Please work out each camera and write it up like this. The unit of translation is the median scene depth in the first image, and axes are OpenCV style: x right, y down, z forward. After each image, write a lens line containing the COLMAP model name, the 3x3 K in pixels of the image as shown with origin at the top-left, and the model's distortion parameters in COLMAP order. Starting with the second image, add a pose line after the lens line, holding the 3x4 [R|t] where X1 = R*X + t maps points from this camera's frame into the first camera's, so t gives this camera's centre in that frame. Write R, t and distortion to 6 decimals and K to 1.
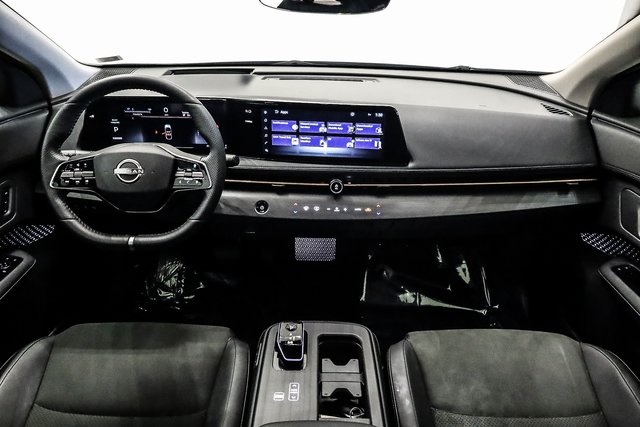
lens RADIAL K [[479.9, 0, 347.5], [0, 479.9, 213.5], [0, 0, 1]] dist [0.024209, -0.001866]
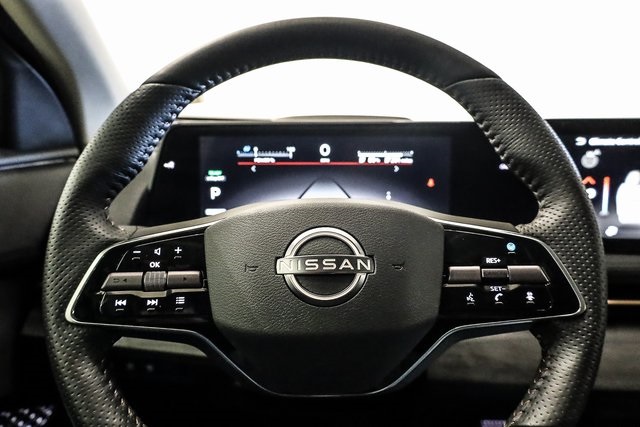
lens RADIAL K [[479.9, 0, 347.5], [0, 479.9, 213.5], [0, 0, 1]] dist [0.024209, -0.001866]
pose [[0.999880, -0.014079, -0.006454, -0.423625], [0.011926, 0.965766, -0.259140, -0.038432], [0.009882, 0.259032, 0.965818, 0.674235]]
